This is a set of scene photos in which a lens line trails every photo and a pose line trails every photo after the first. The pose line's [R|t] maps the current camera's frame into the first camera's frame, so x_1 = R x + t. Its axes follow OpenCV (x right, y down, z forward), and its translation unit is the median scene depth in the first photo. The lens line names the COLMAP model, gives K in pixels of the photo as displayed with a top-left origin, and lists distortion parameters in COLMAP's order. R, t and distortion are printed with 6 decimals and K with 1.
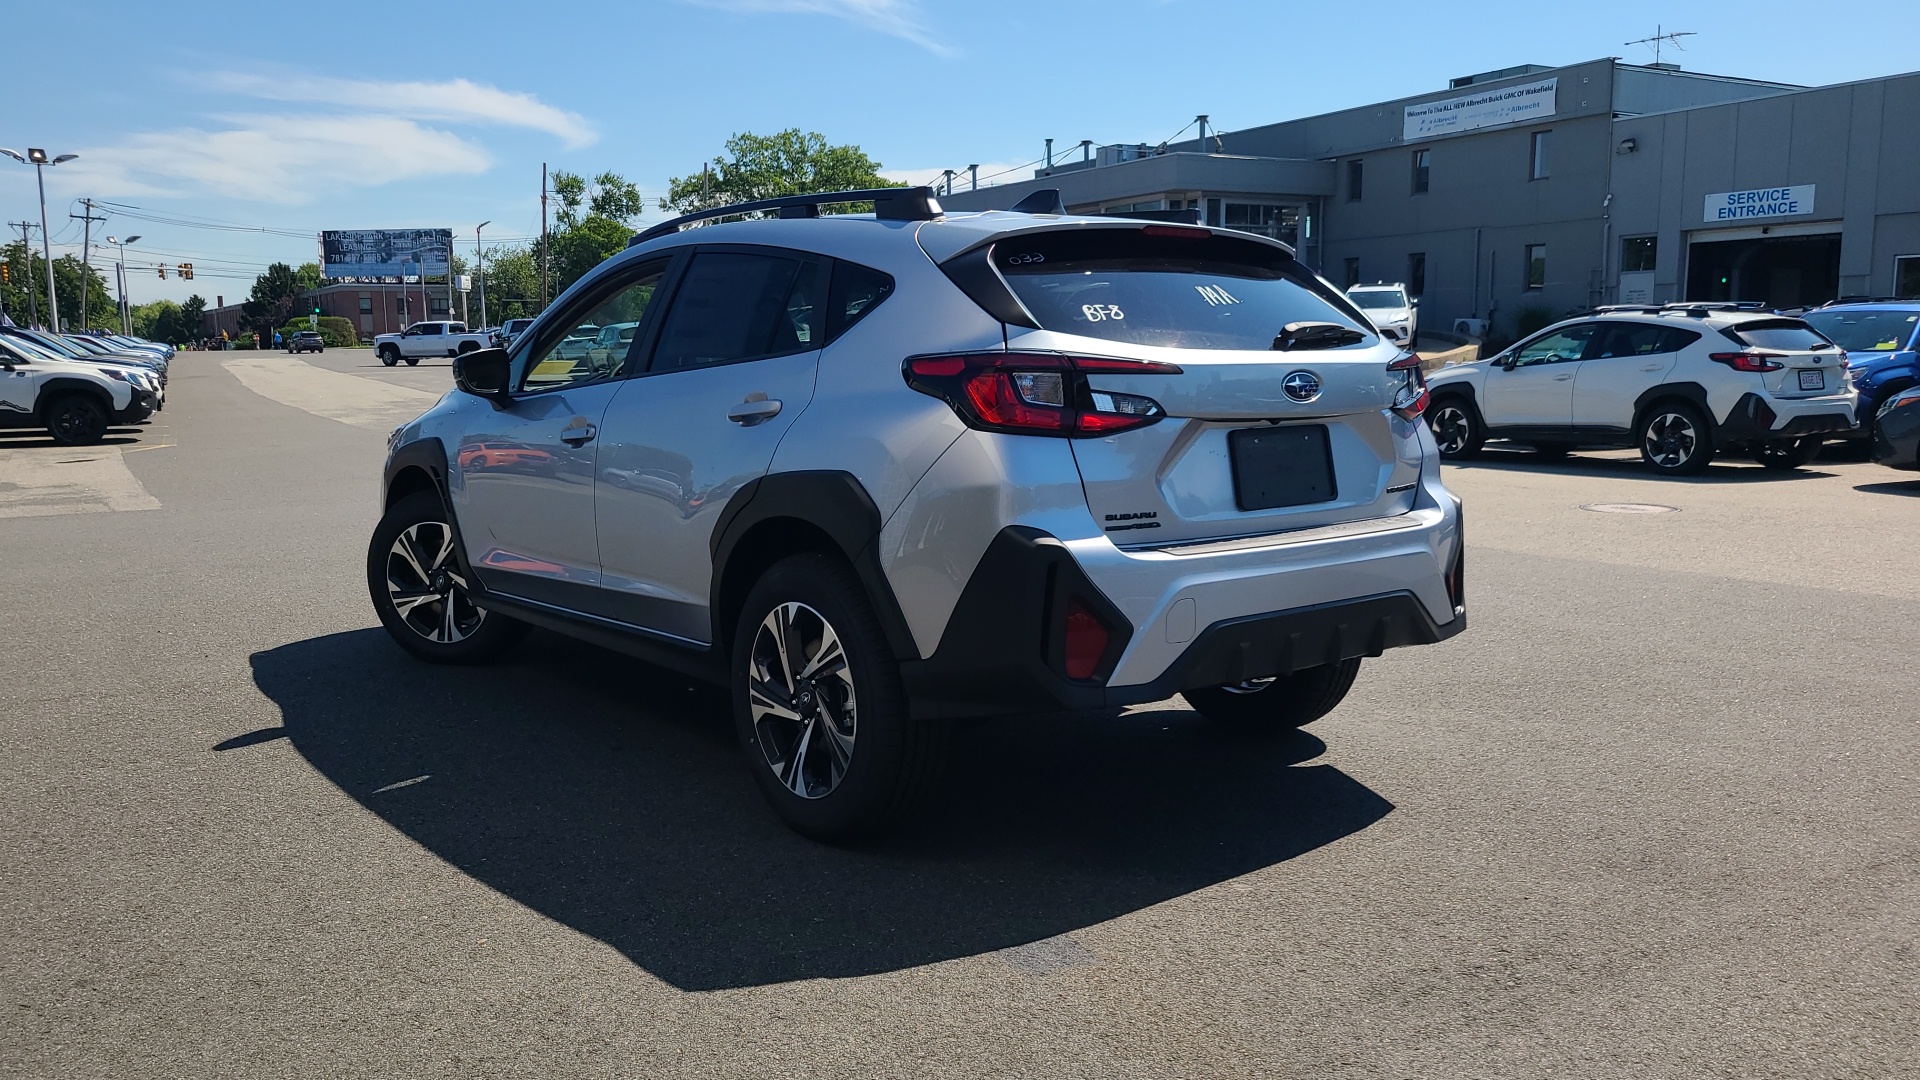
lens RADIAL K [[1458.0, 0, 960.5], [0, 1458.0, 555.7], [0, 0, 1]] dist [0.034583, -0.015970]
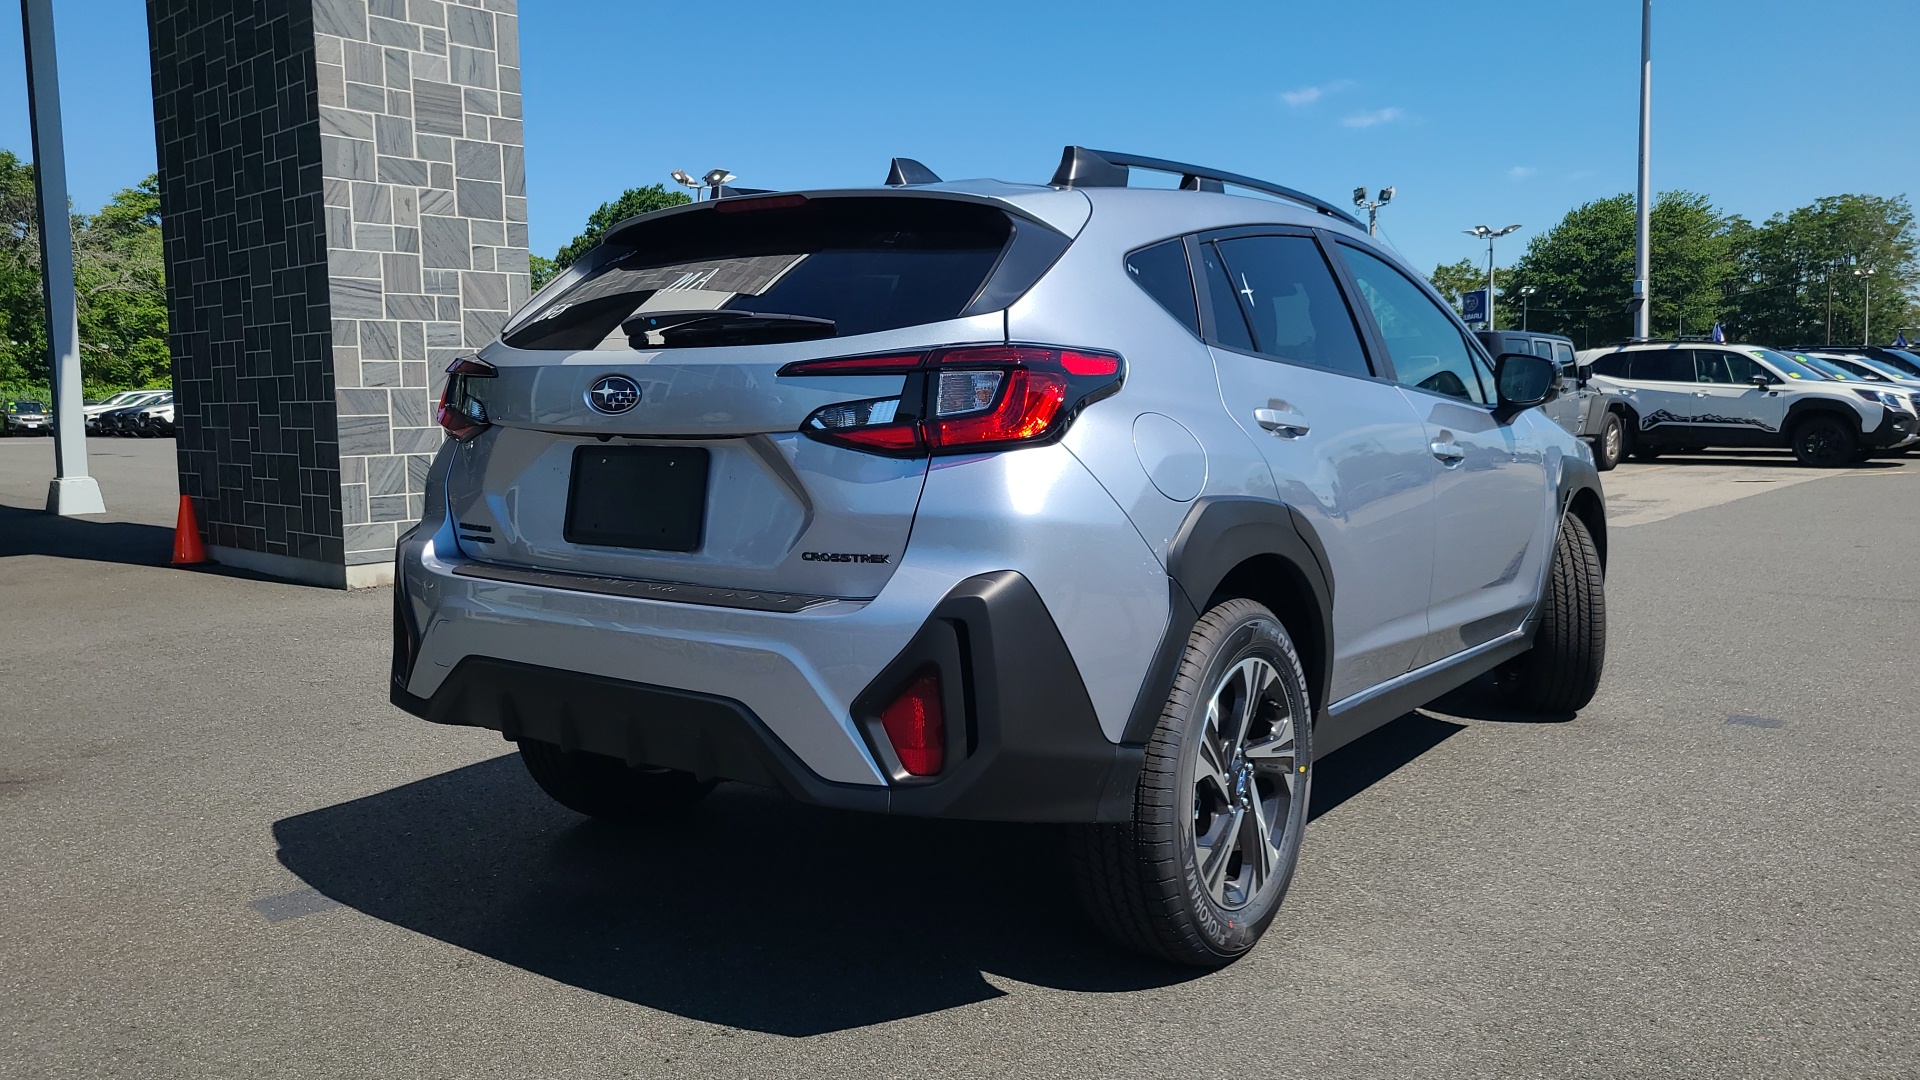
lens RADIAL K [[1458.0, 0, 905.5], [0, 1458.0, 524.9], [0, 0, 1]] dist [0.034583, -0.015970]
pose [[0.248080, 0.089470, -0.964599, 0.142702], [-0.124208, 0.990445, 0.059923, -0.015613], [0.960744, 0.104945, 0.256823, 0.132436]]
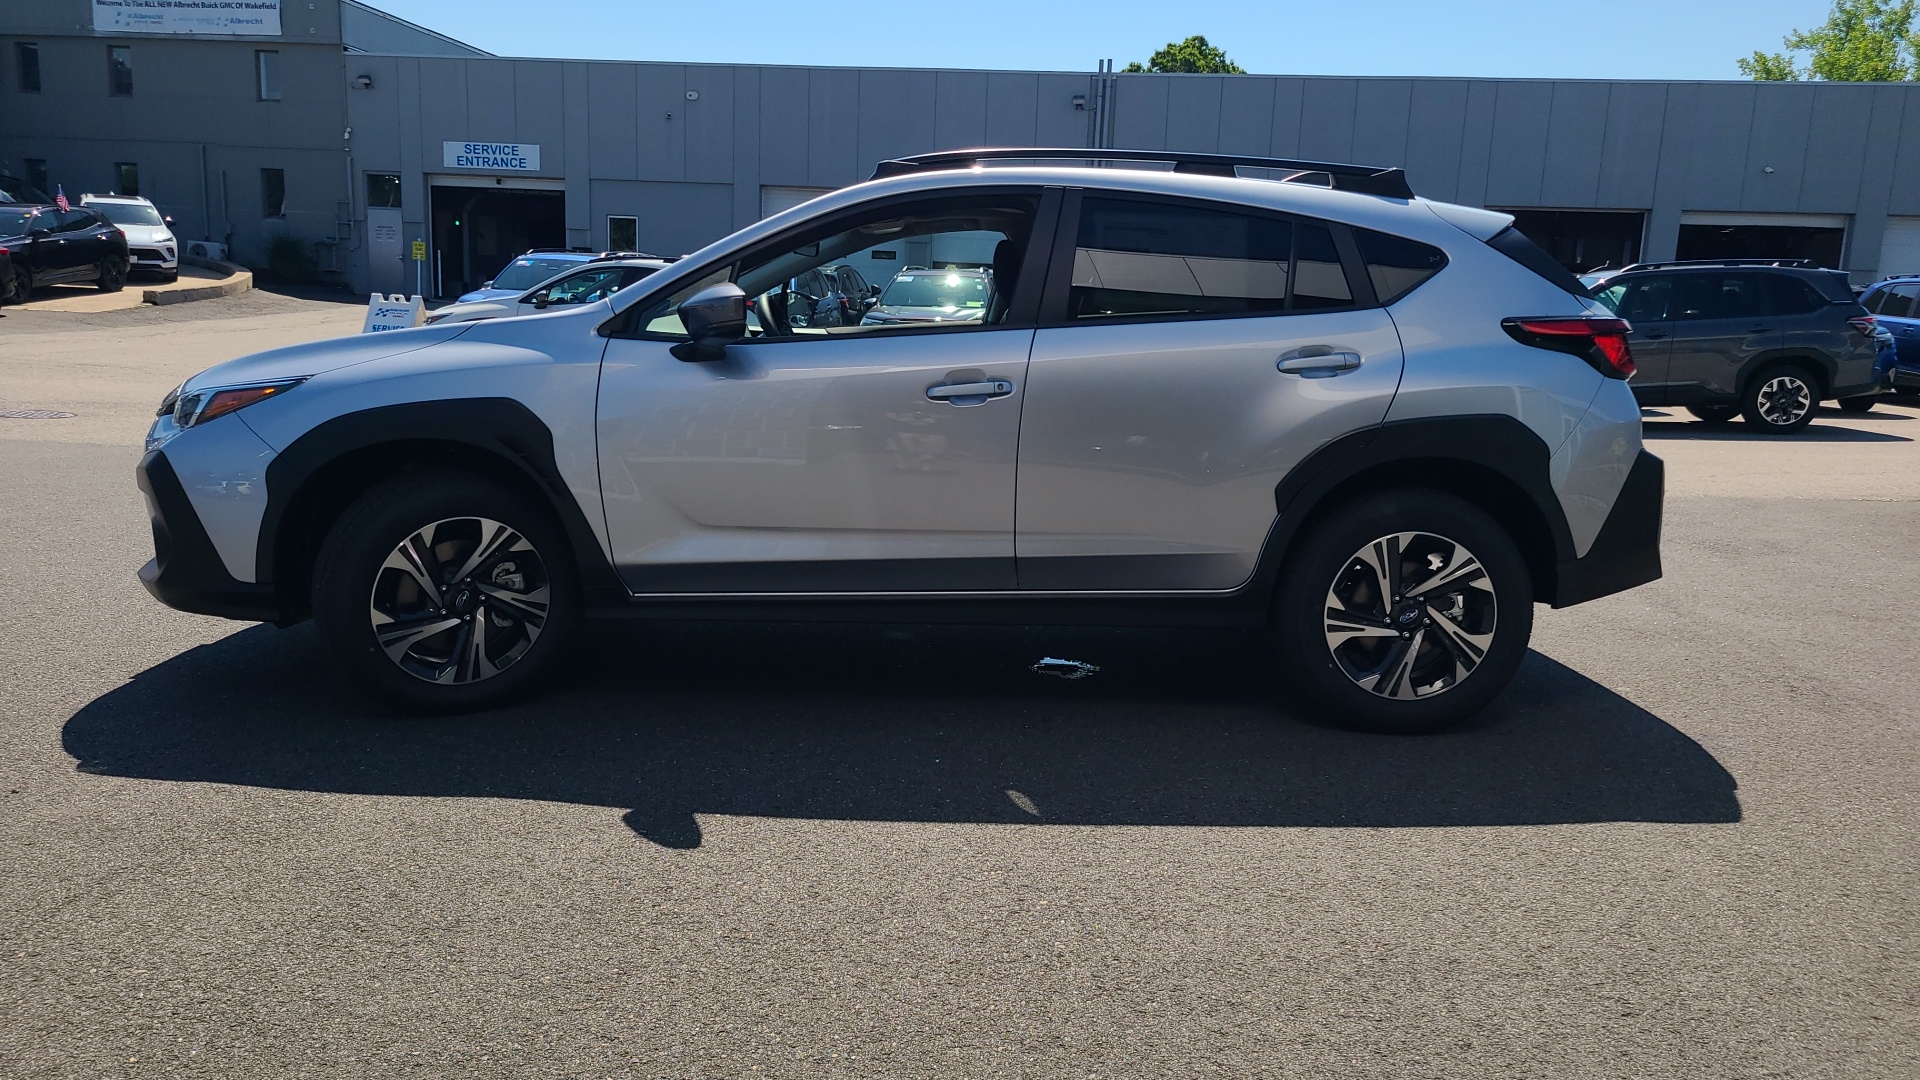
lens RADIAL K [[1458.0, 0, 940.9], [0, 1458.0, 547.0], [0, 0, 1]] dist [0.034583, -0.015970]
pose [[0.582008, -0.107568, 0.806037, -0.178307], [0.073724, 0.994110, 0.079434, -0.010556], [-0.809834, 0.013193, 0.586511, 0.089263]]
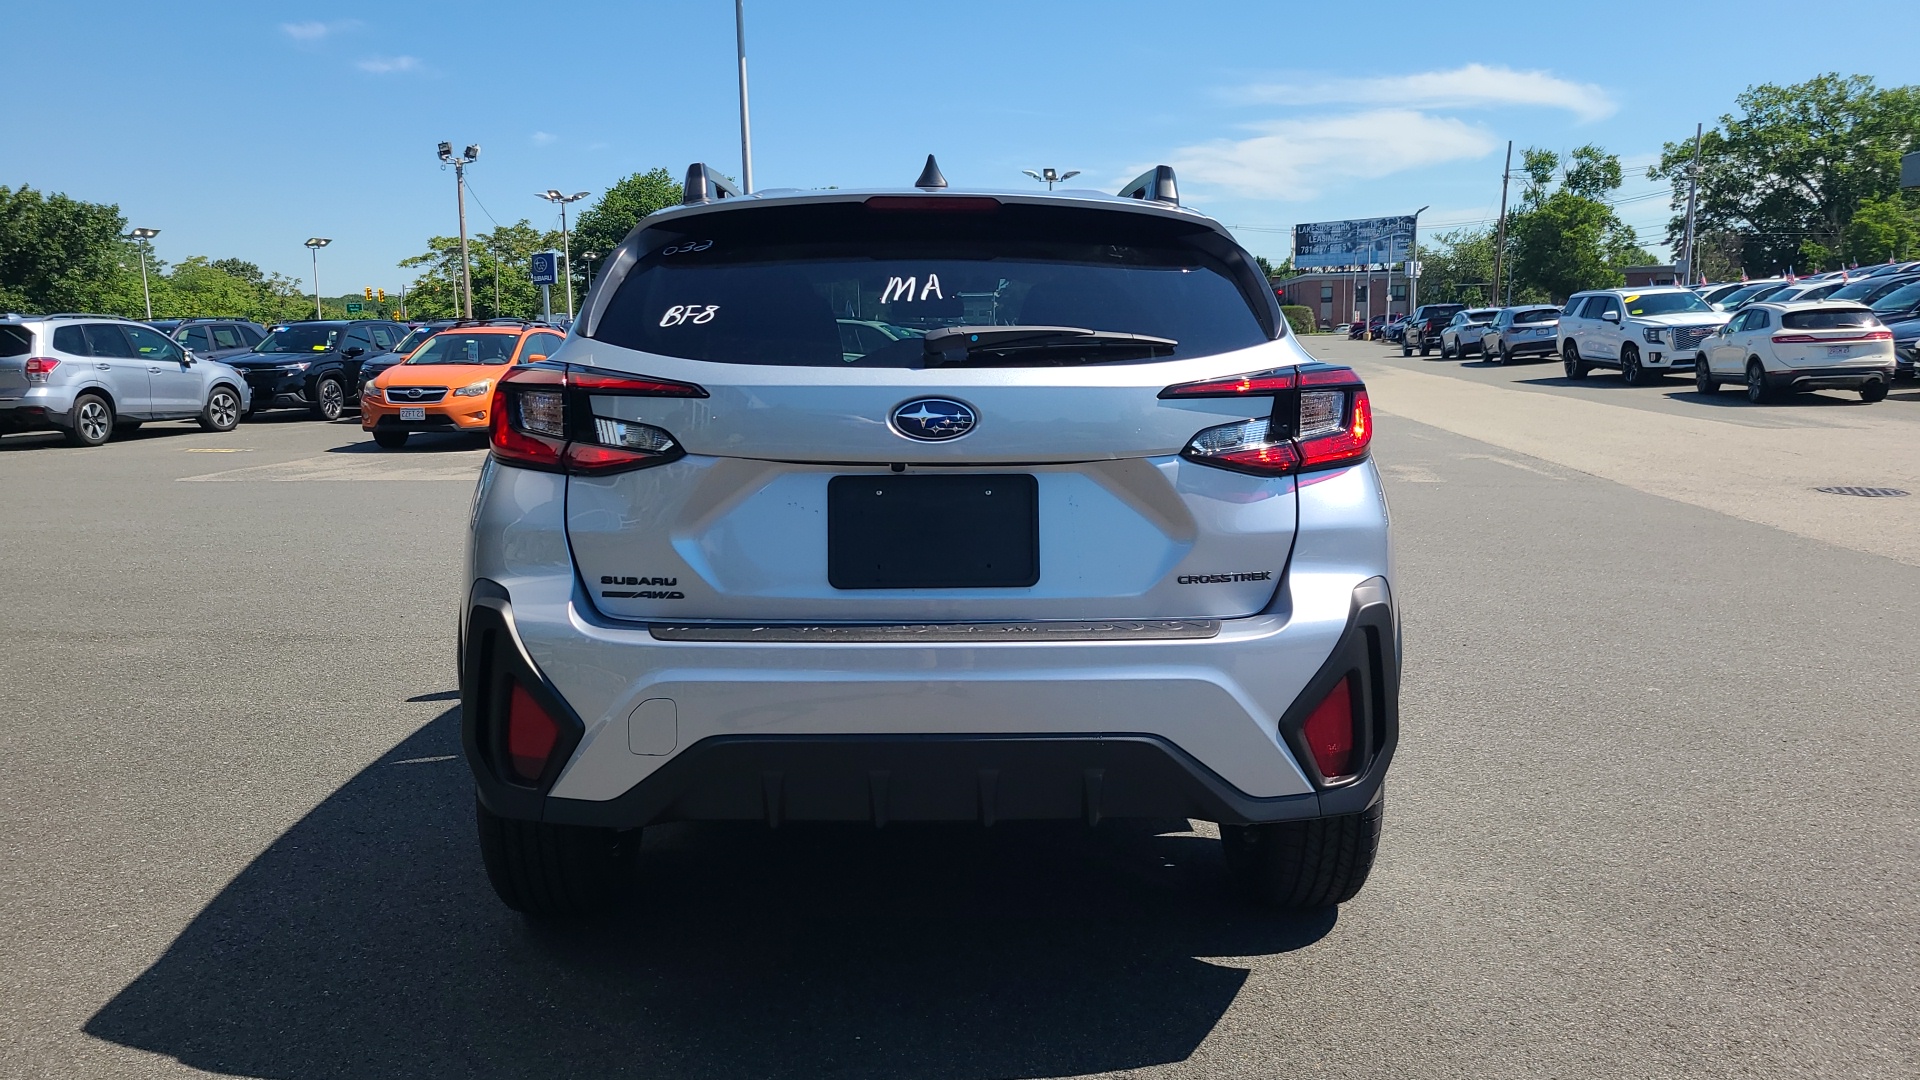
lens RADIAL K [[1458.0, 0, 961.4], [0, 1458.0, 523.6], [0, 0, 1]] dist [0.034583, -0.015970]
pose [[0.789147, 0.075770, -0.609513, 0.092844], [-0.082485, 0.996446, 0.017076, -0.010913], [0.608641, 0.036800, 0.792592, 0.063612]]
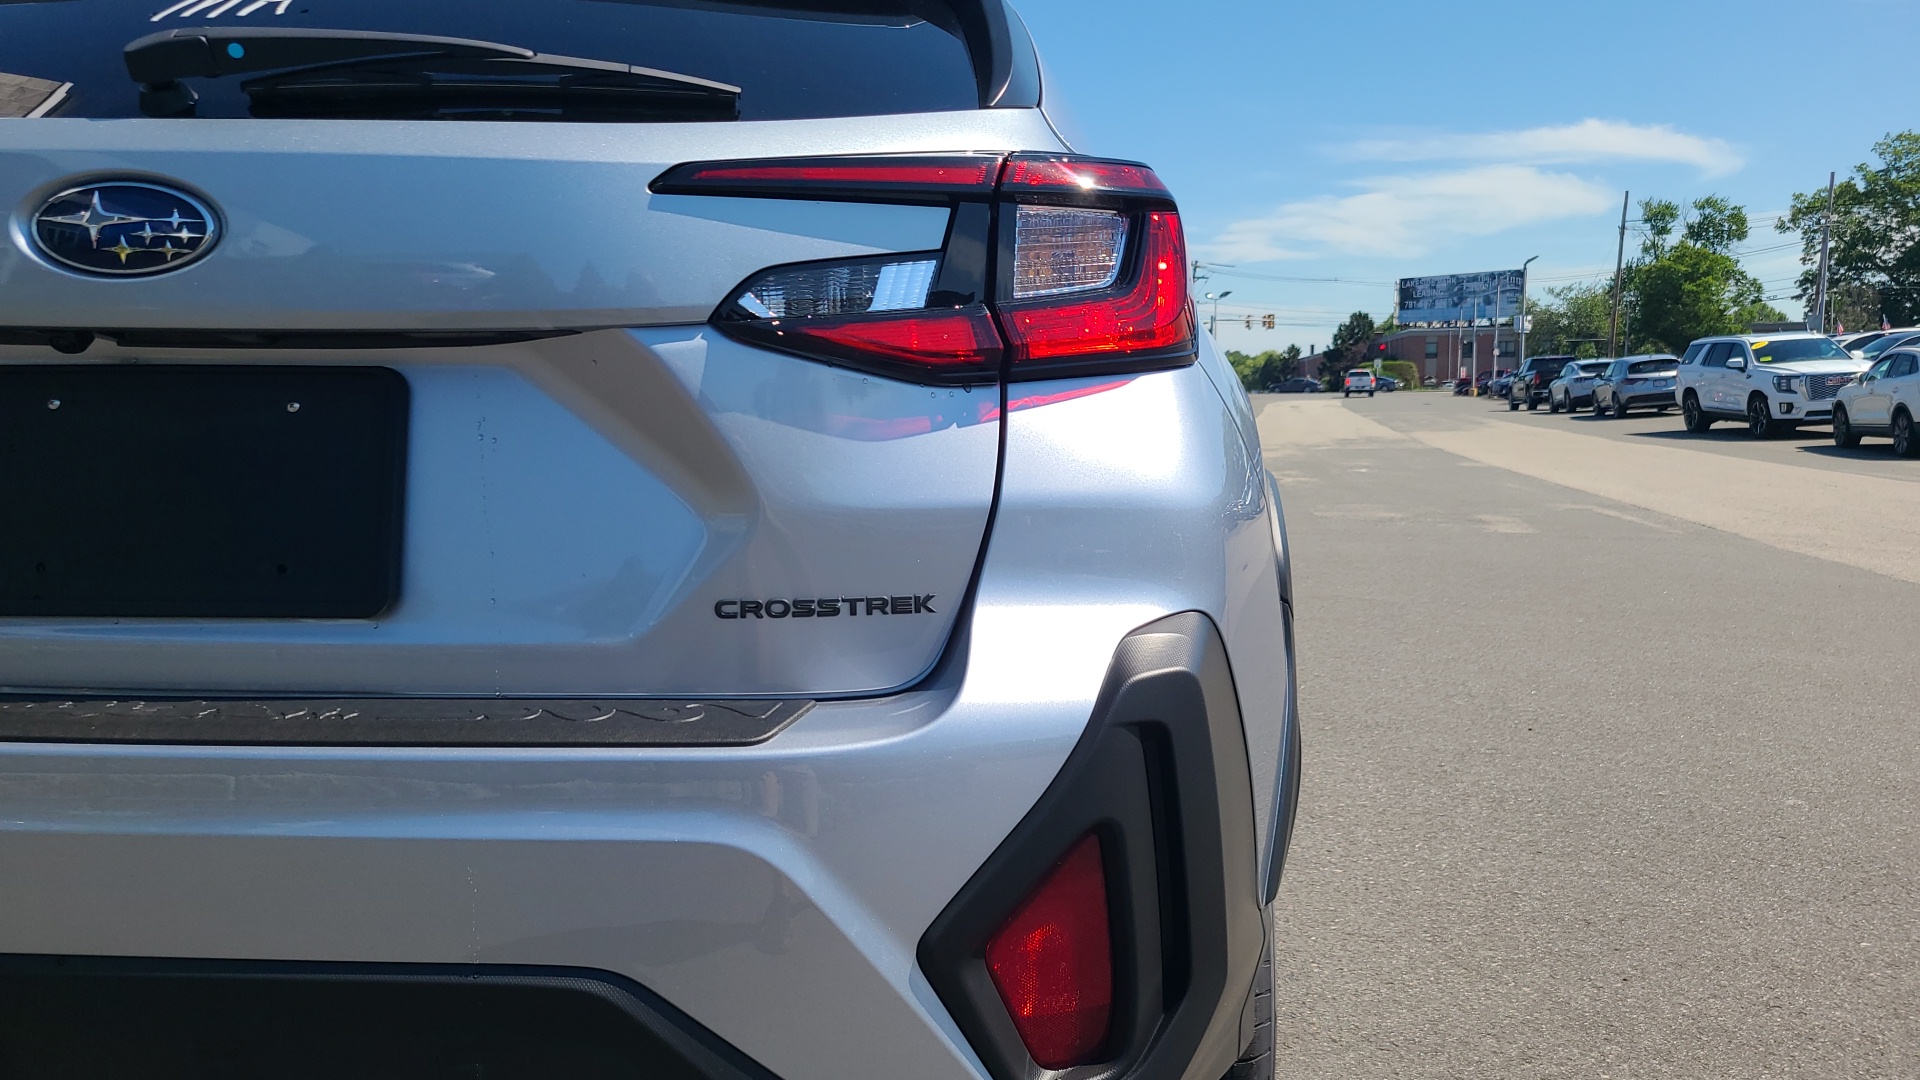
lens RADIAL K [[1458.0, 0, 966.8], [0, 1458.0, 535.6], [0, 0, 1]] dist [0.034583, -0.015970]
pose [[0.746189, 0.066174, -0.662437, 0.078971], [-0.096482, 0.995292, -0.009256, -0.009146], [0.658706, 0.070820, 0.749060, 0.123380]]
